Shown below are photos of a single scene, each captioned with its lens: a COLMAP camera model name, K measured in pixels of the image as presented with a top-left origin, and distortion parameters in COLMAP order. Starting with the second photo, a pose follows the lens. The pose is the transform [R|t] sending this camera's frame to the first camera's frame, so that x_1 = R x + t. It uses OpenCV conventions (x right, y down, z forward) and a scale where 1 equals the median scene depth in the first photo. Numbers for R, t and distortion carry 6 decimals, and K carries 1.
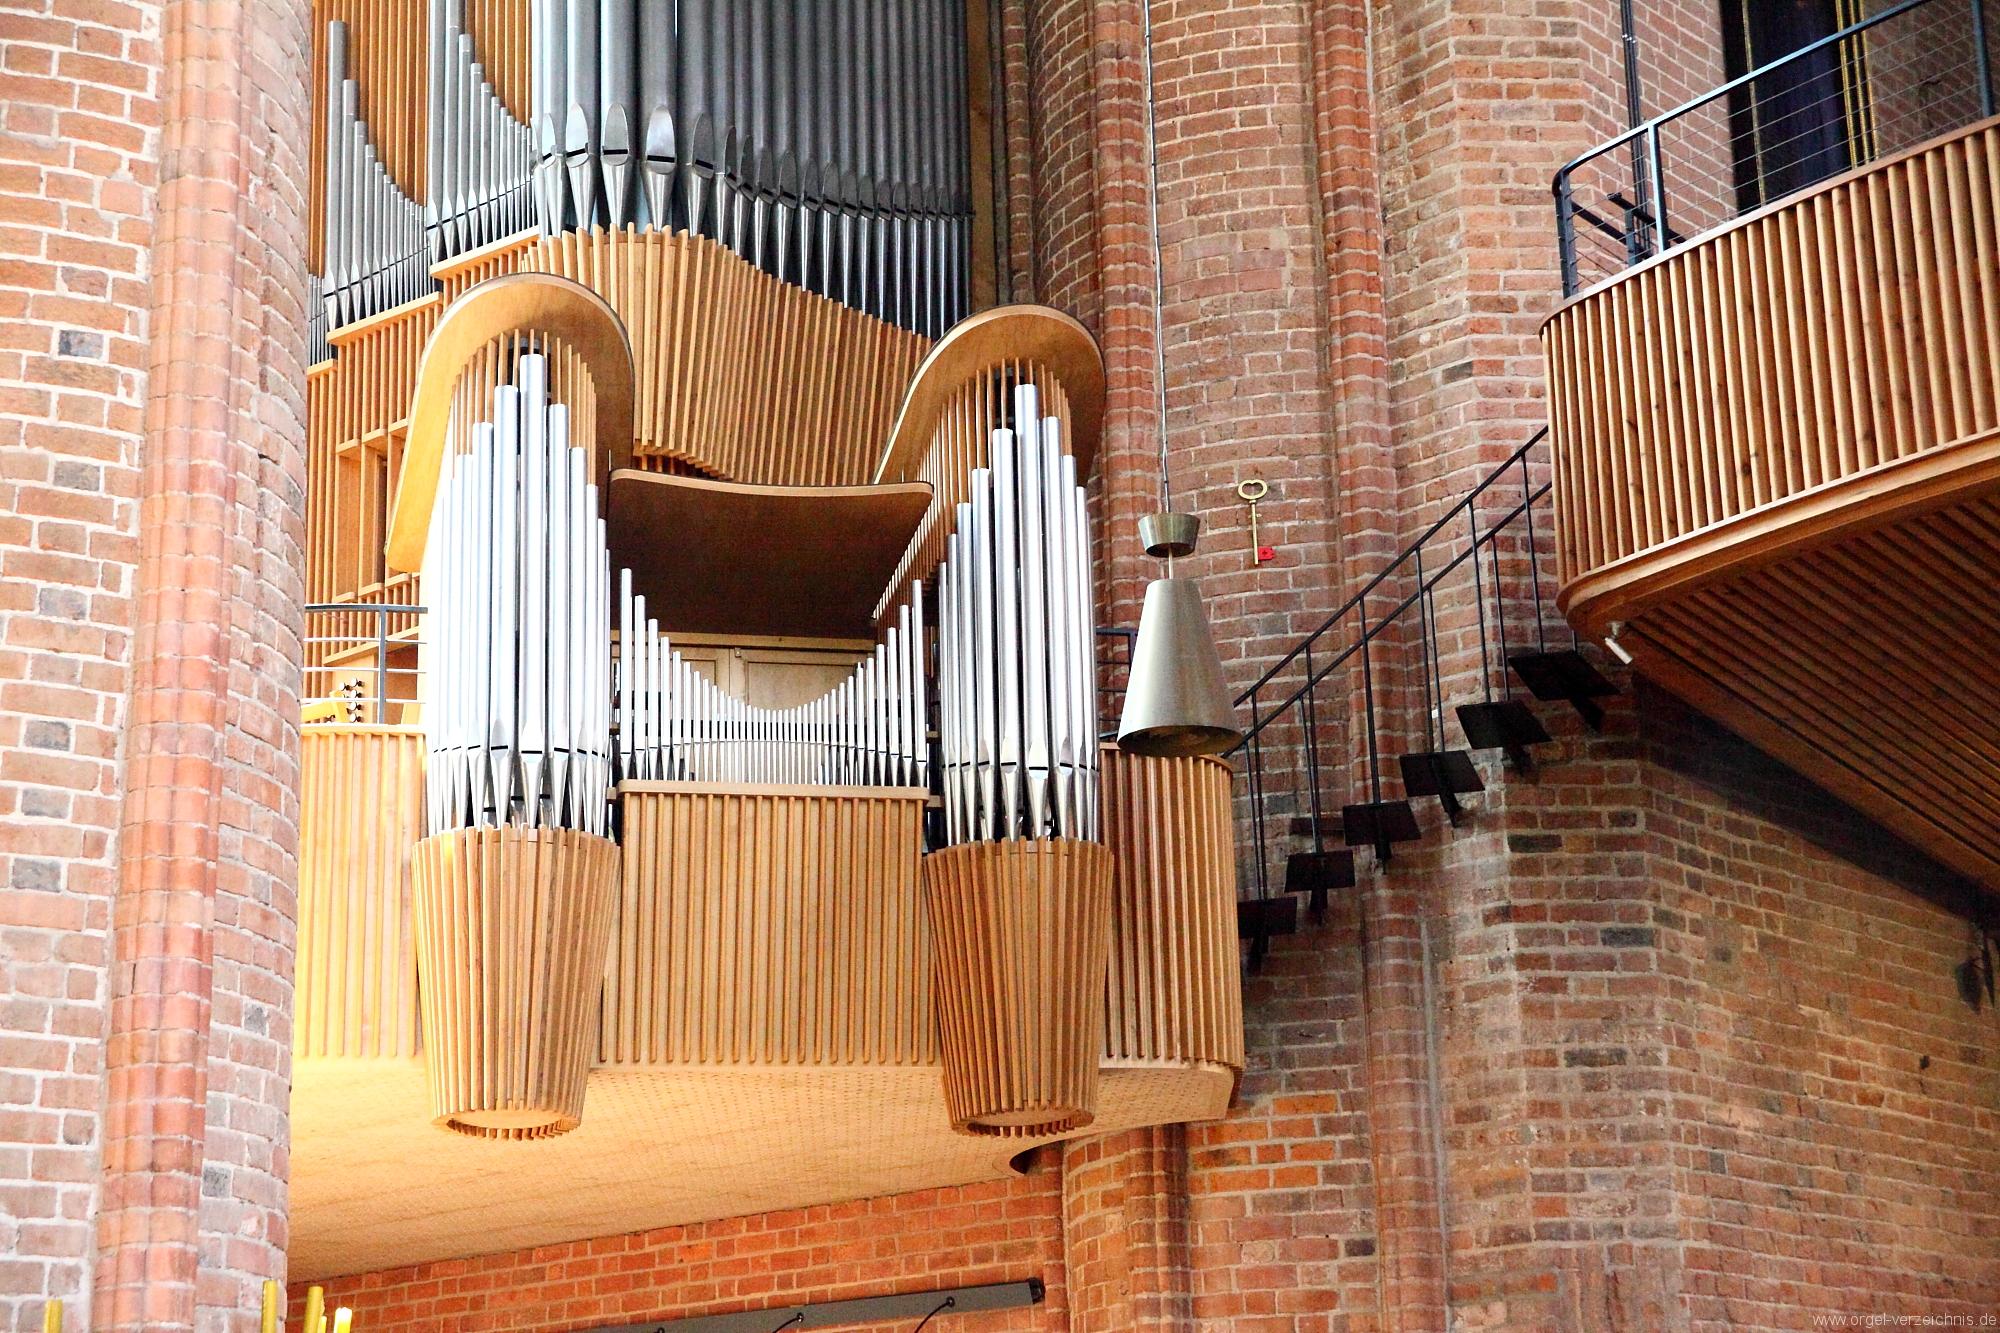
lens RADIAL K [[3186.8, 0, 1012.9], [0, 3186.8, 661.4], [0, 0, 1]] dist [0.172257, 0.095260]
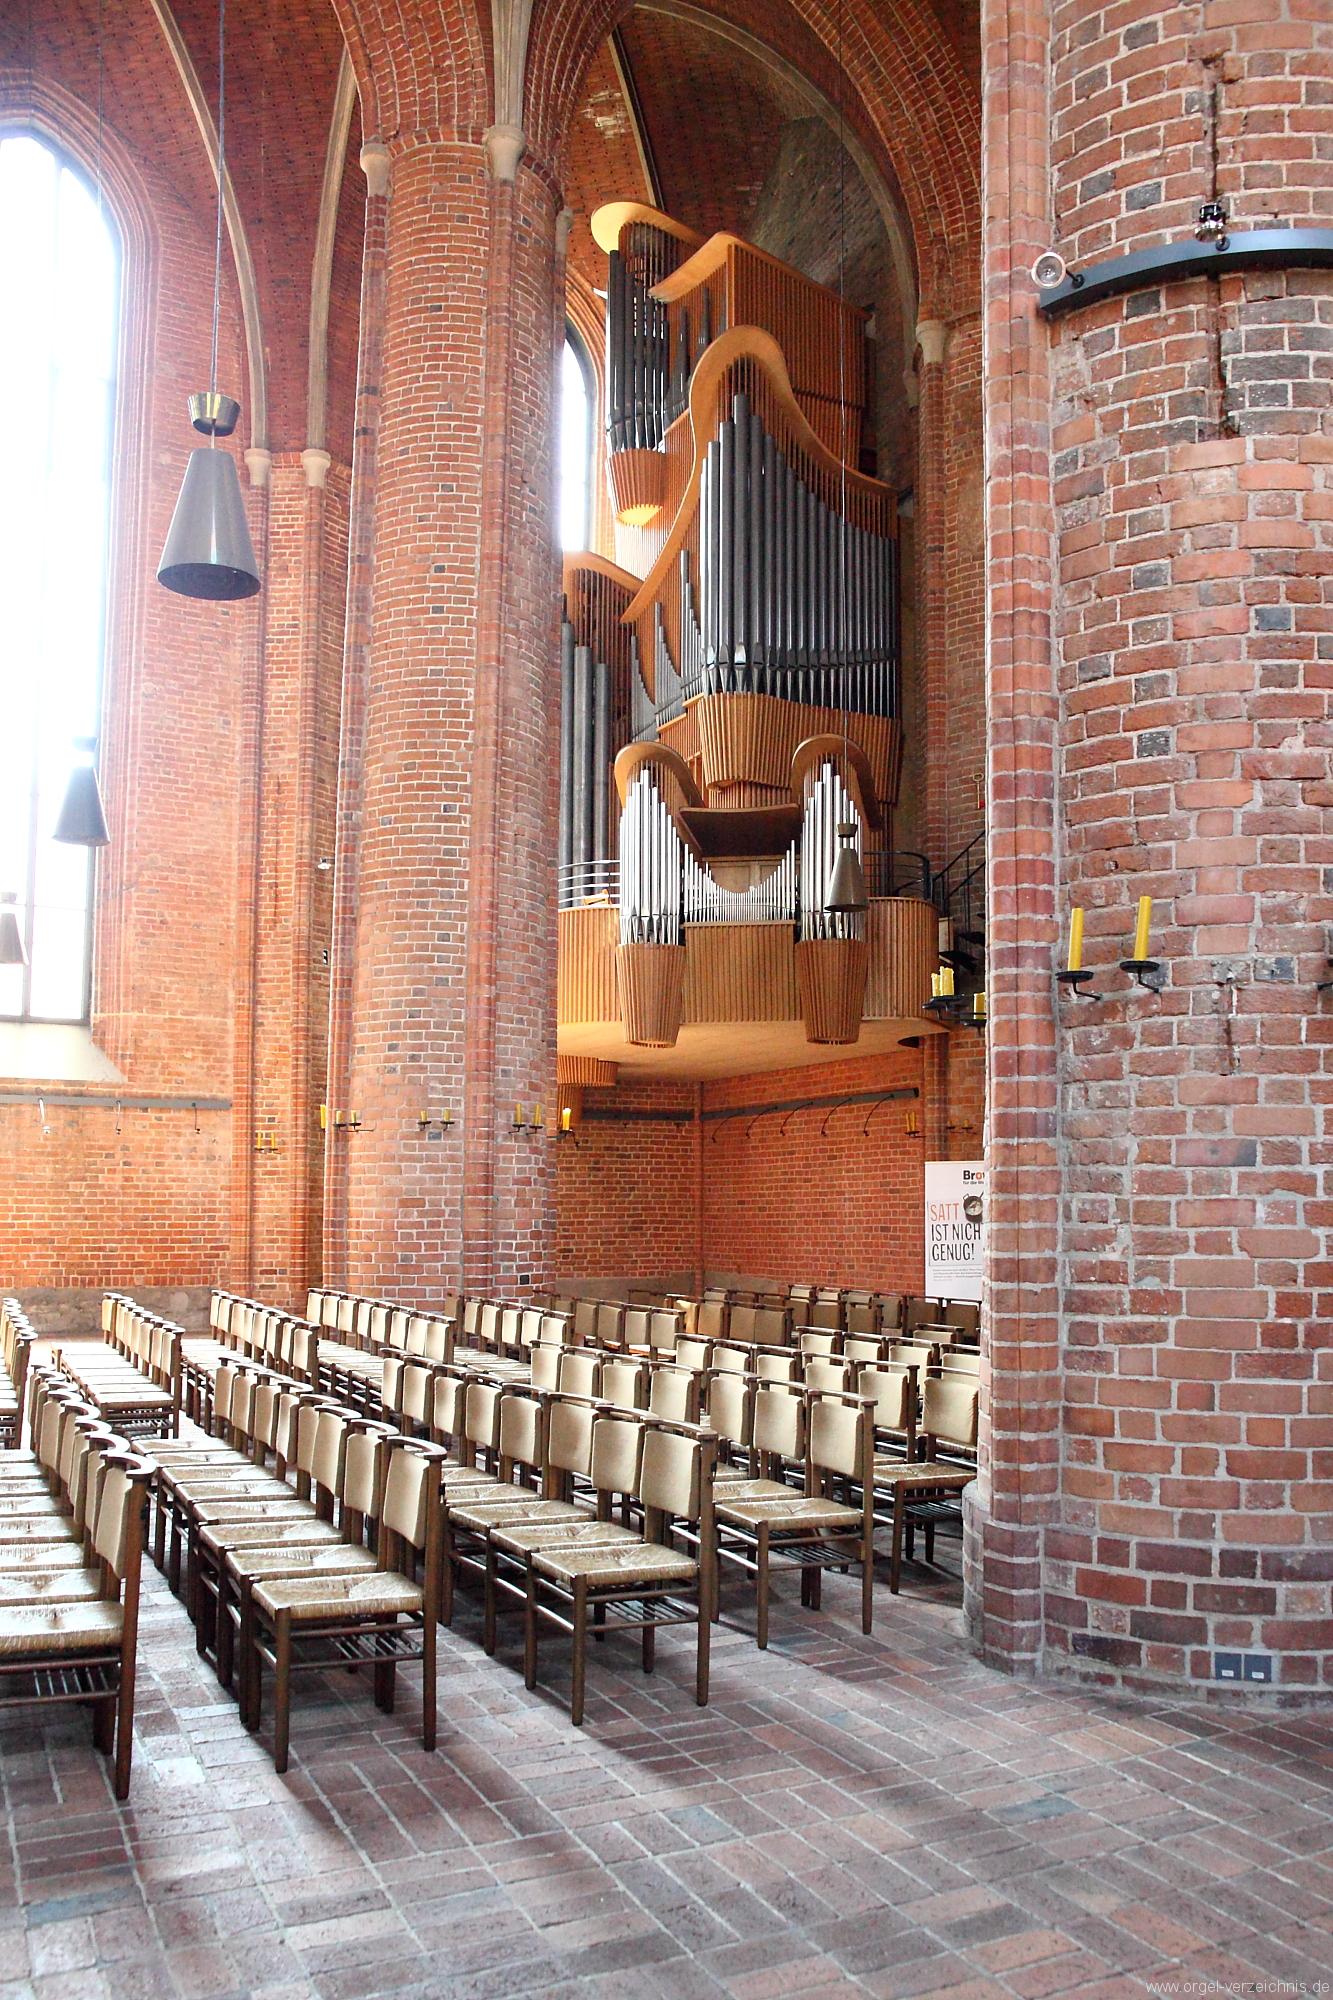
lens RADIAL K [[1381.9, 0, 586.9], [0, 1381.9, 1129.5], [0, 0, 1]] dist [-0.106766, 0.092739]
pose [[0.931320, 0.005937, -0.364155, 0.307268], [0.078538, 0.973069, 0.216722, -0.070775], [0.355634, -0.230437, 0.905772, -0.213546]]
